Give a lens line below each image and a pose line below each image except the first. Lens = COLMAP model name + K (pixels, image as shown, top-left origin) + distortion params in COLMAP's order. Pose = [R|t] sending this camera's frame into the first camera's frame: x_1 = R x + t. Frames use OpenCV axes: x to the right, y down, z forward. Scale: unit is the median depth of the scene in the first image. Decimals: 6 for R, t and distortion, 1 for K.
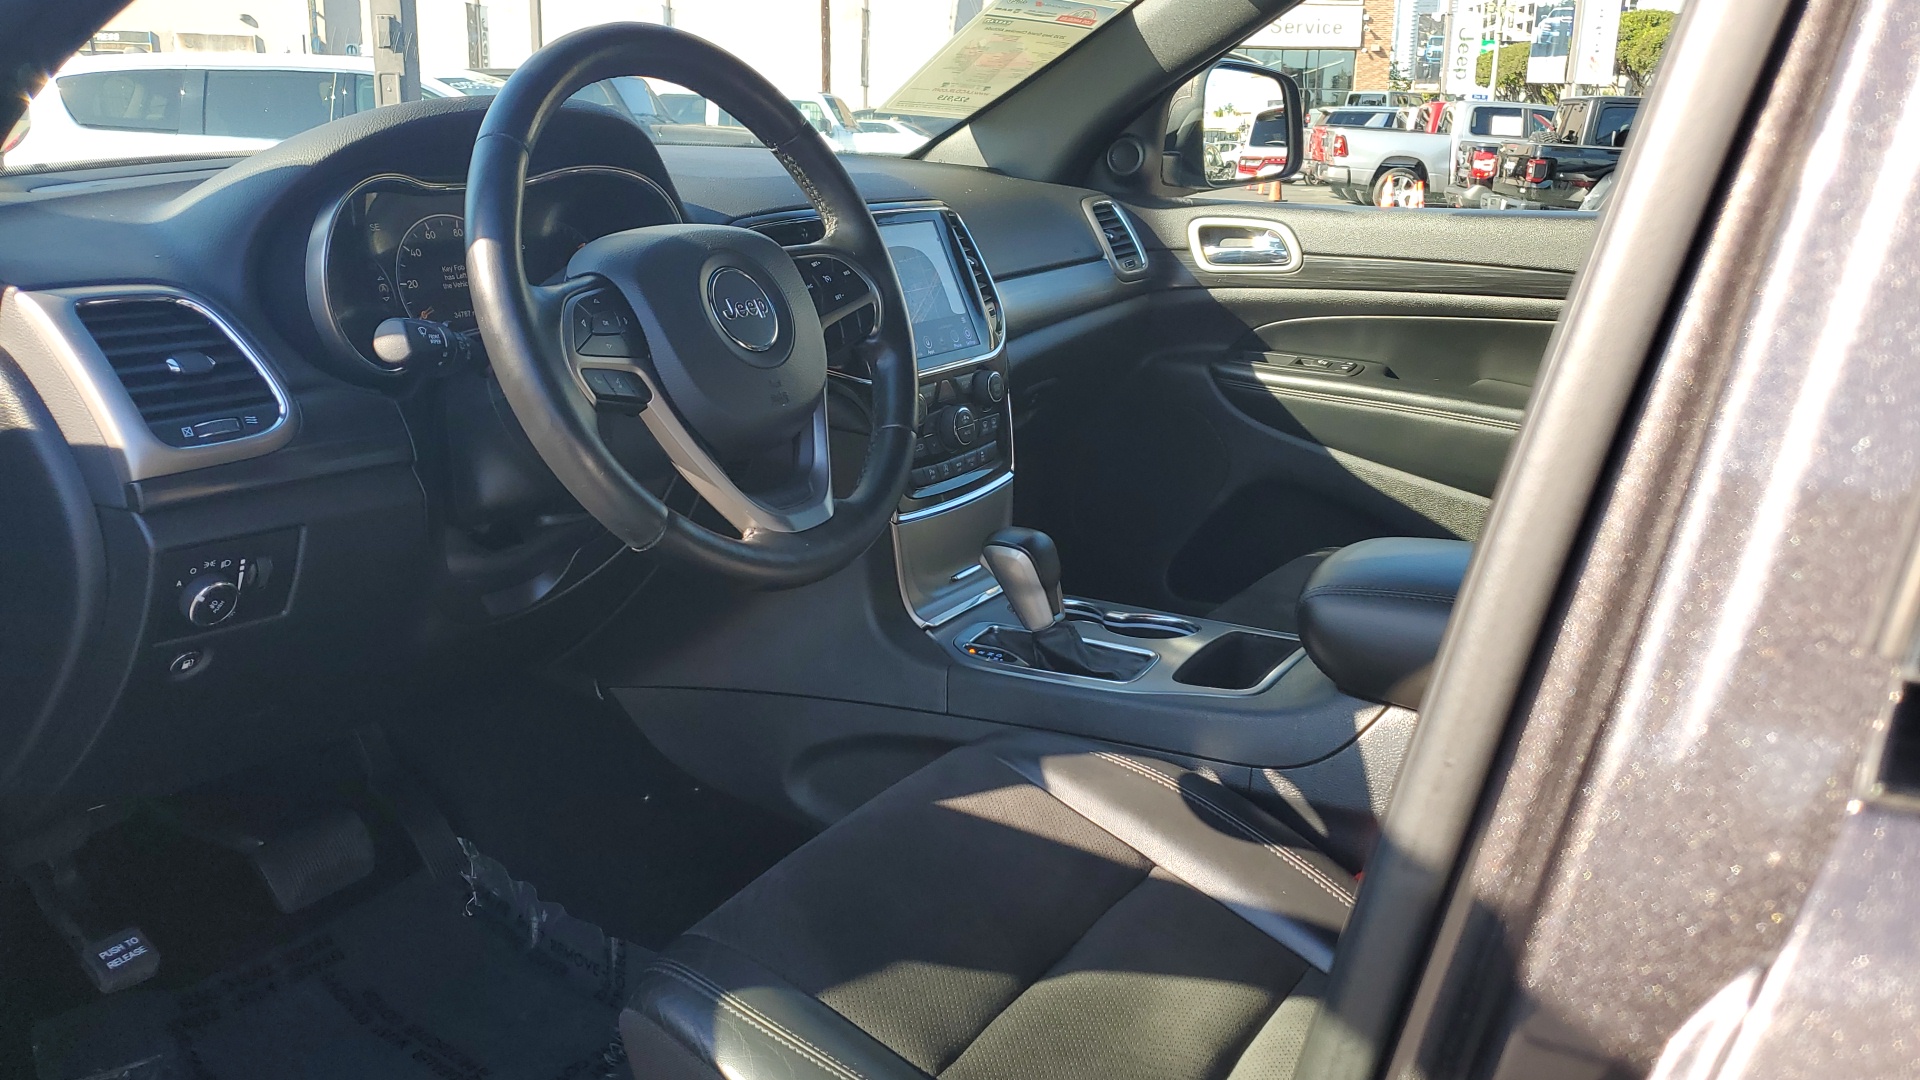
lens RADIAL K [[1492.6, 0, 959.4], [0, 1492.6, 532.2], [0, 0, 1]] dist [0.000308, -0.002986]
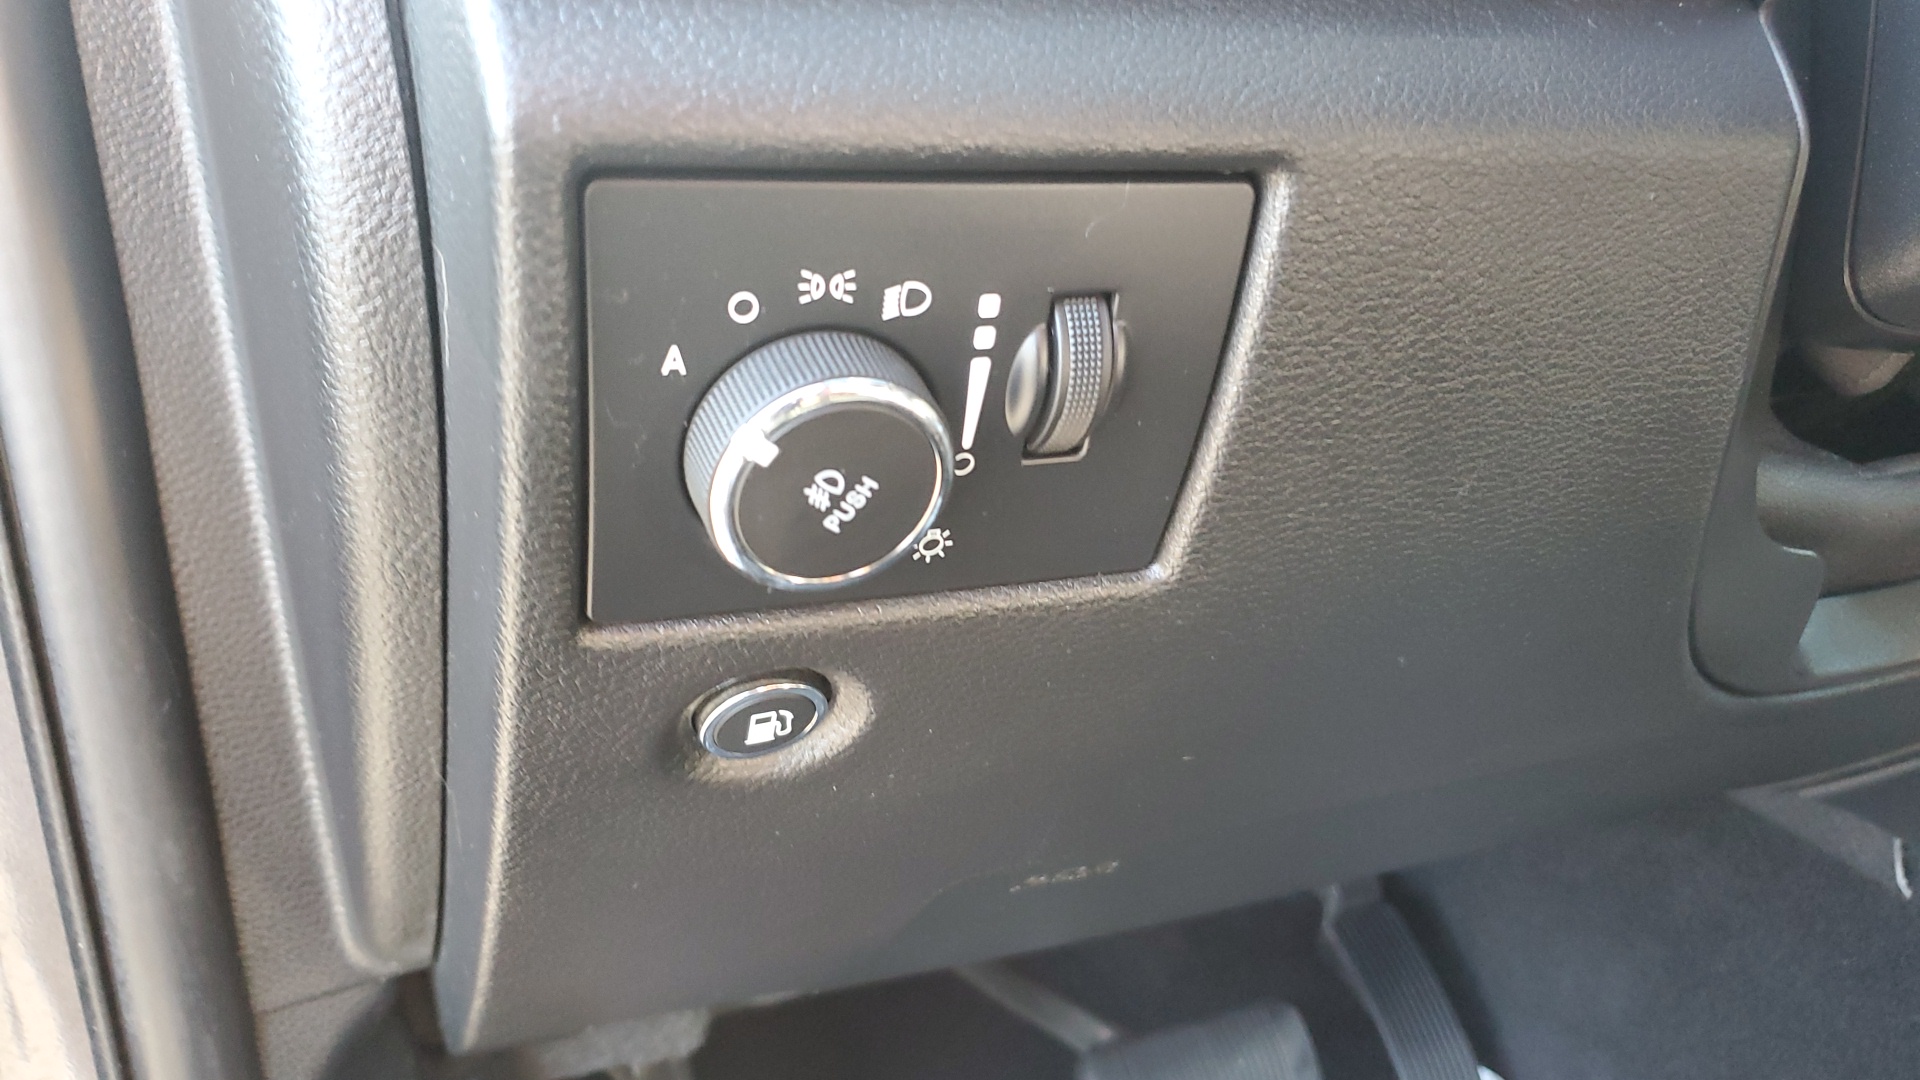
lens RADIAL K [[1492.6, 0, 959.4], [0, 1492.6, 532.2], [0, 0, 1]] dist [0.000308, -0.002986]
pose [[0.809455, 0.126380, -0.573420, -0.359080], [-0.118261, 0.991640, 0.051614, 0.040859], [0.575149, 0.026034, 0.817634, 0.825640]]
